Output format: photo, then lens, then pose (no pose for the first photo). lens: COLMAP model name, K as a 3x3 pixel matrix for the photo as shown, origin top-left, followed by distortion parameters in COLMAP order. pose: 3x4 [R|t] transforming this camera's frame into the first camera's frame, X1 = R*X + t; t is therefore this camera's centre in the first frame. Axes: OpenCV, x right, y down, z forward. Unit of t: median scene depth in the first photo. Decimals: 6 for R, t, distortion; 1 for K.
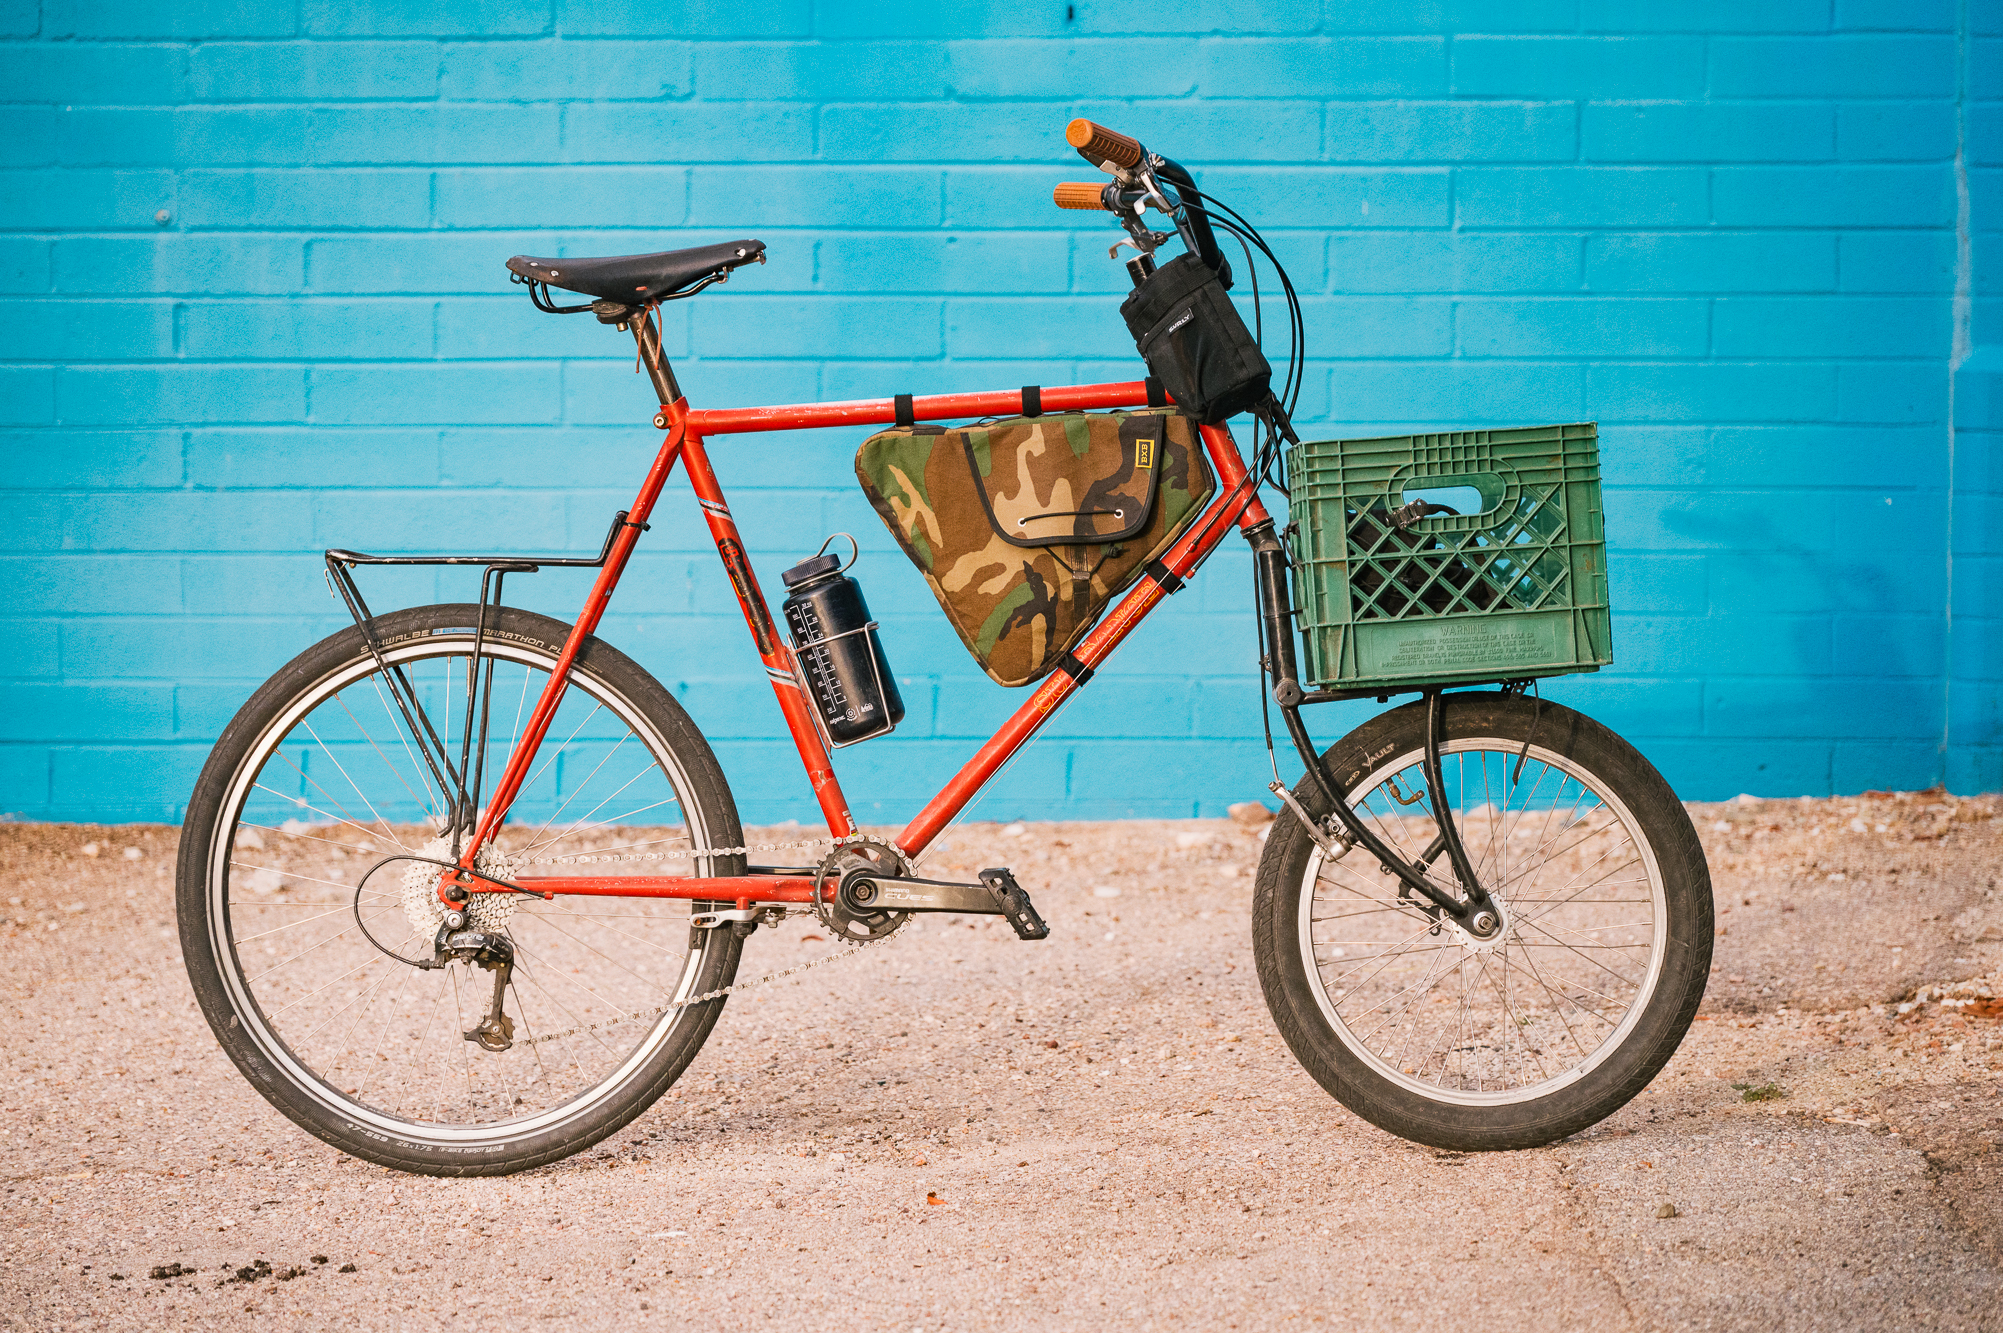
lens RADIAL K [[6622.1, 0, 1001.5], [0, 6622.1, 666.6], [0, 0, 1]] dist [-0.009014, 0.000000]
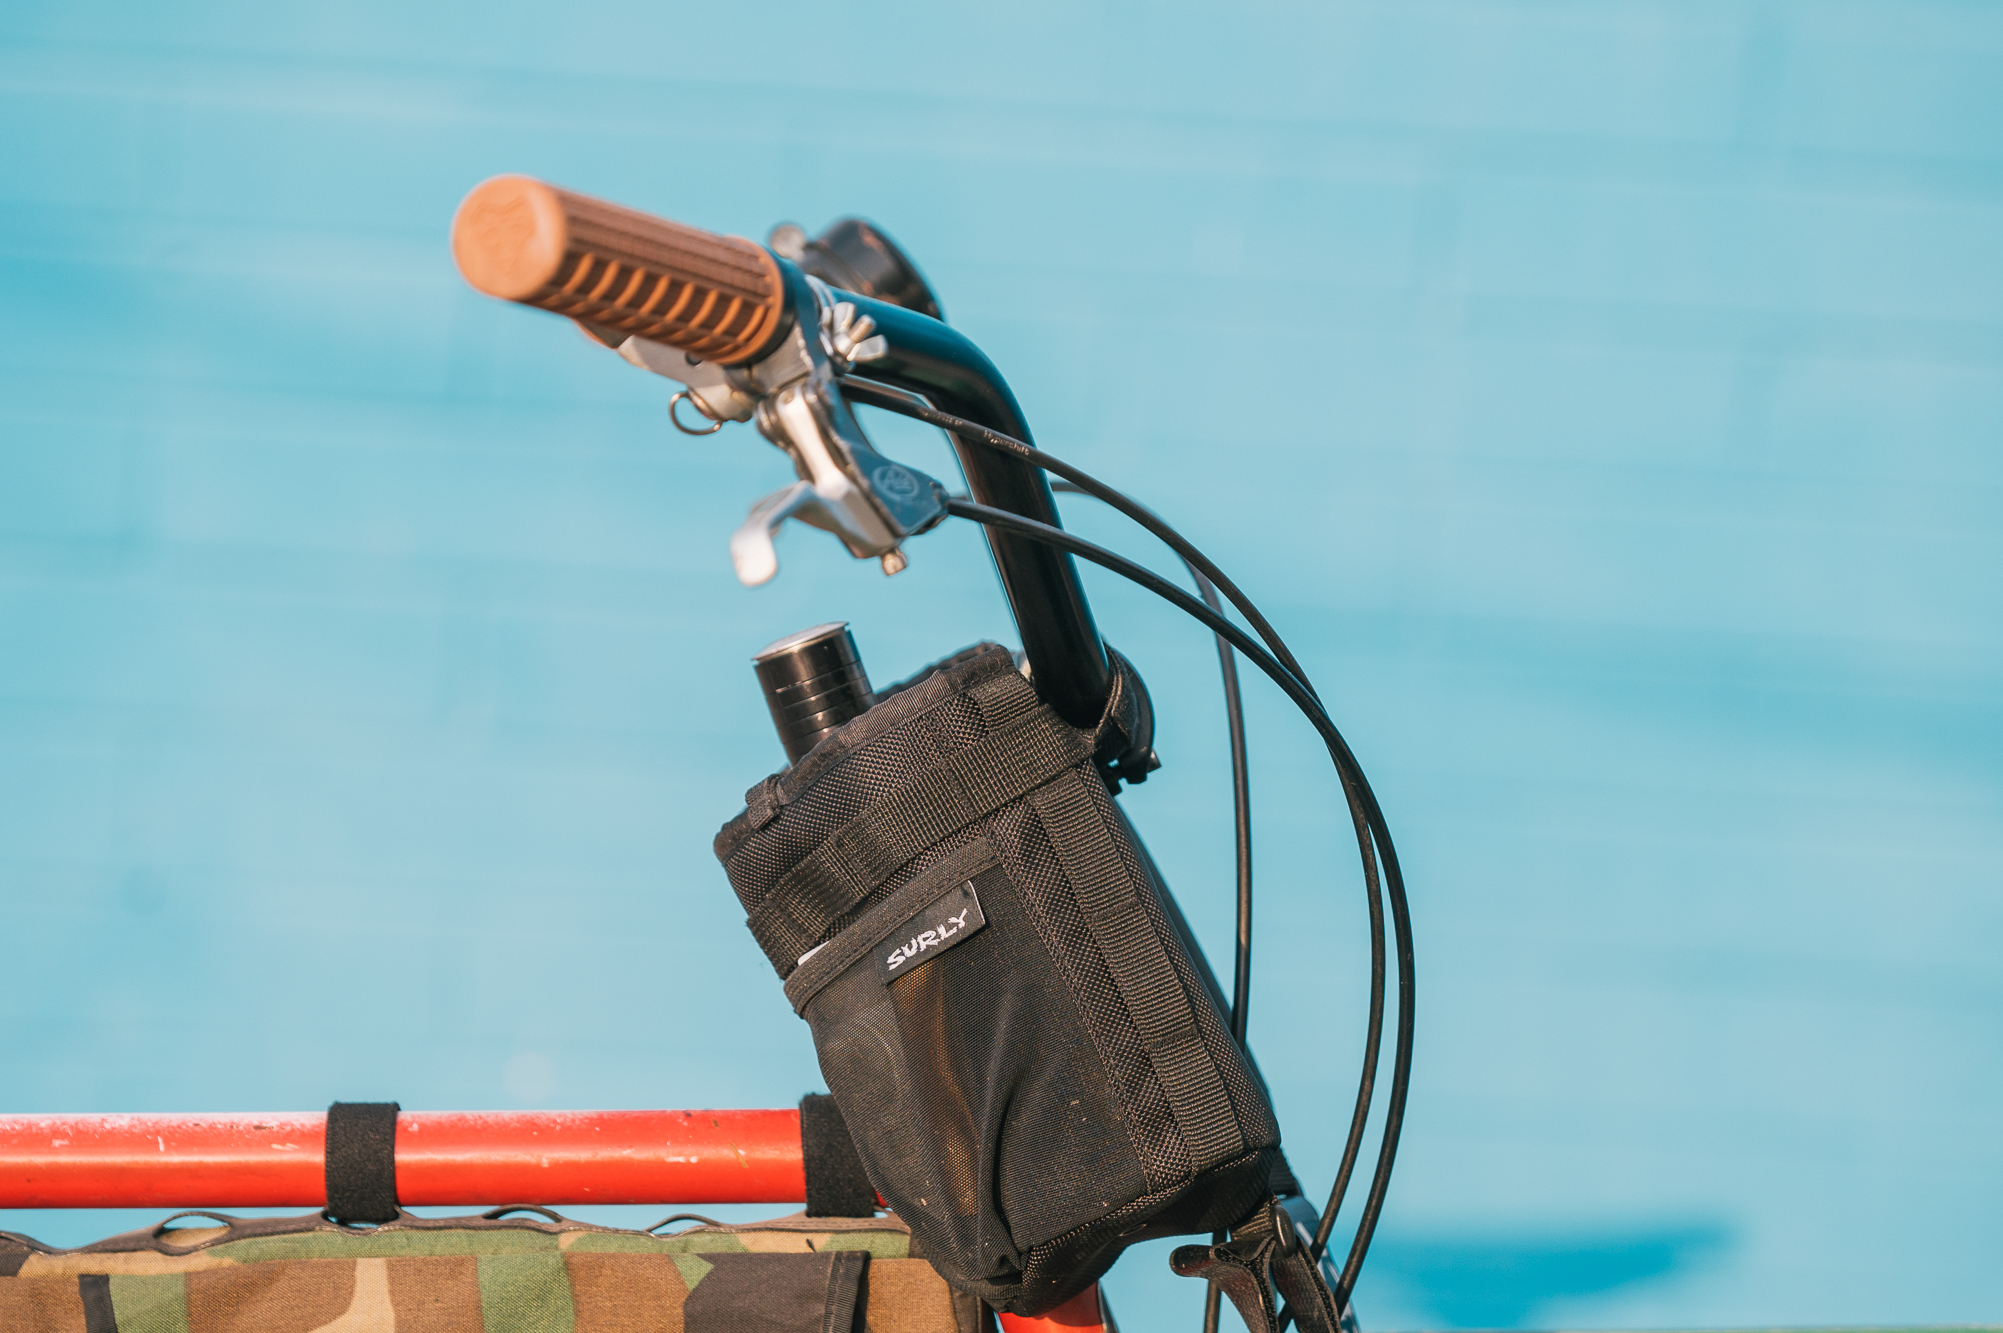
lens RADIAL K [[6622.1, 0, 1001.3], [0, 6622.1, 666.7], [0, 0, 1]] dist [-0.009014, 0.000000]
pose [[0.996003, 0.068701, -0.057081, 0.043304], [-0.060365, 0.988765, 0.136750, -0.096888], [0.065835, -0.132758, 0.988960, 0.746428]]
